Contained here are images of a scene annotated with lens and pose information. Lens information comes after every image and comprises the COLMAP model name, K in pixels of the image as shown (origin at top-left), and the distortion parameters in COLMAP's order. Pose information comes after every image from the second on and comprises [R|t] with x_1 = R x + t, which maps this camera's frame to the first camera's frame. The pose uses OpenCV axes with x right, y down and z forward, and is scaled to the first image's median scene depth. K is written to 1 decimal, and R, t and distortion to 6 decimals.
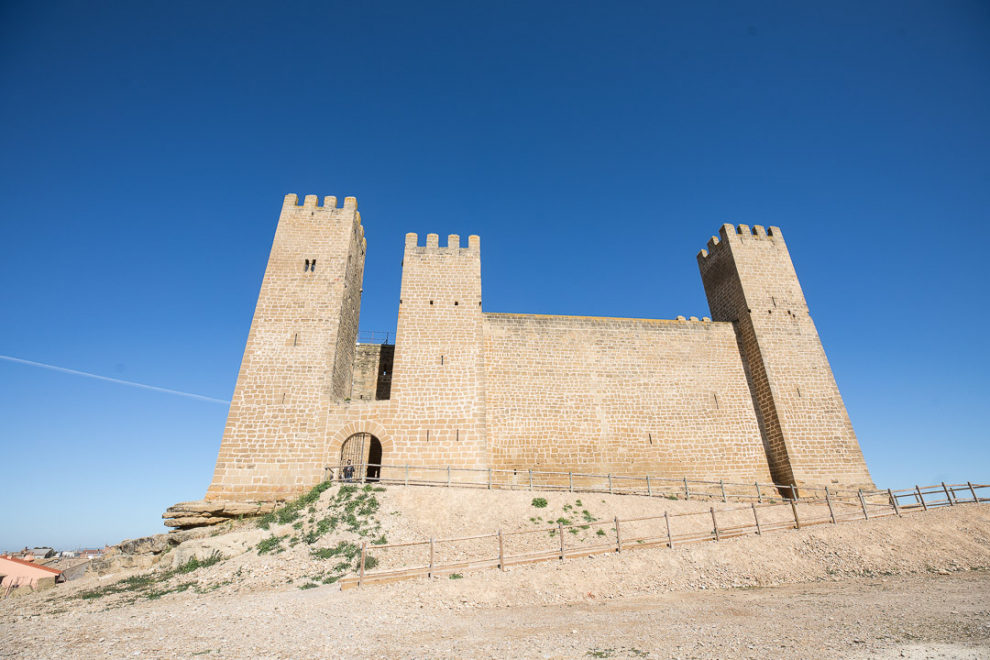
lens RADIAL K [[460.1, 0, 495.0], [0, 460.1, 330.0], [0, 0, 1]] dist [-0.045772, 0.013216]
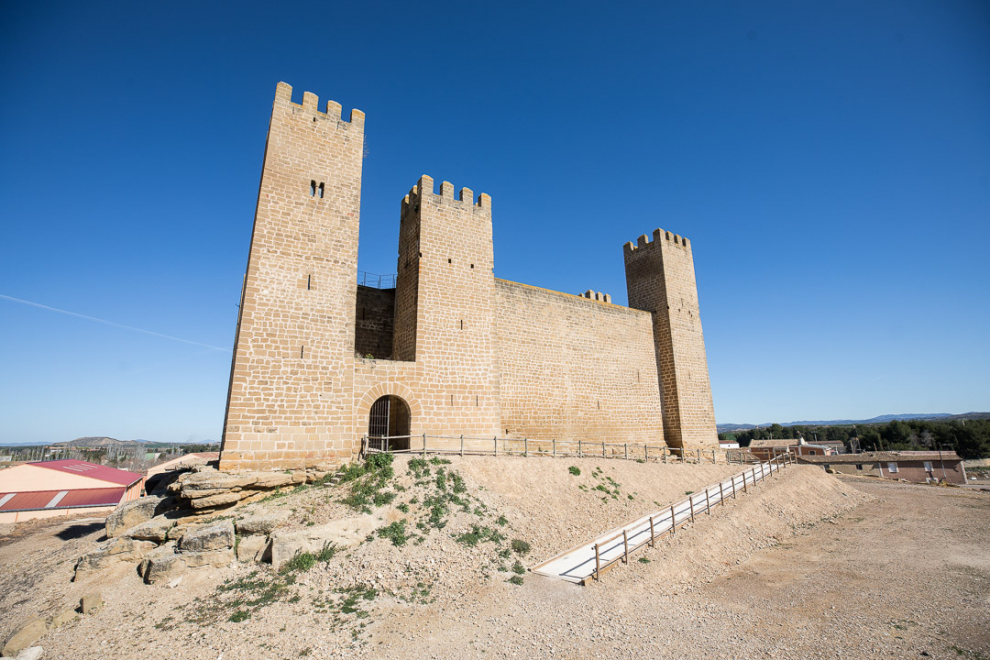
lens RADIAL K [[460.1, 0, 495.0], [0, 460.1, 330.0], [0, 0, 1]] dist [-0.045772, 0.013216]
pose [[0.887403, 0.113688, 0.446756, -0.501048], [-0.197154, 0.969609, 0.144873, -0.083160], [-0.416708, -0.216640, 0.882848, 0.084132]]
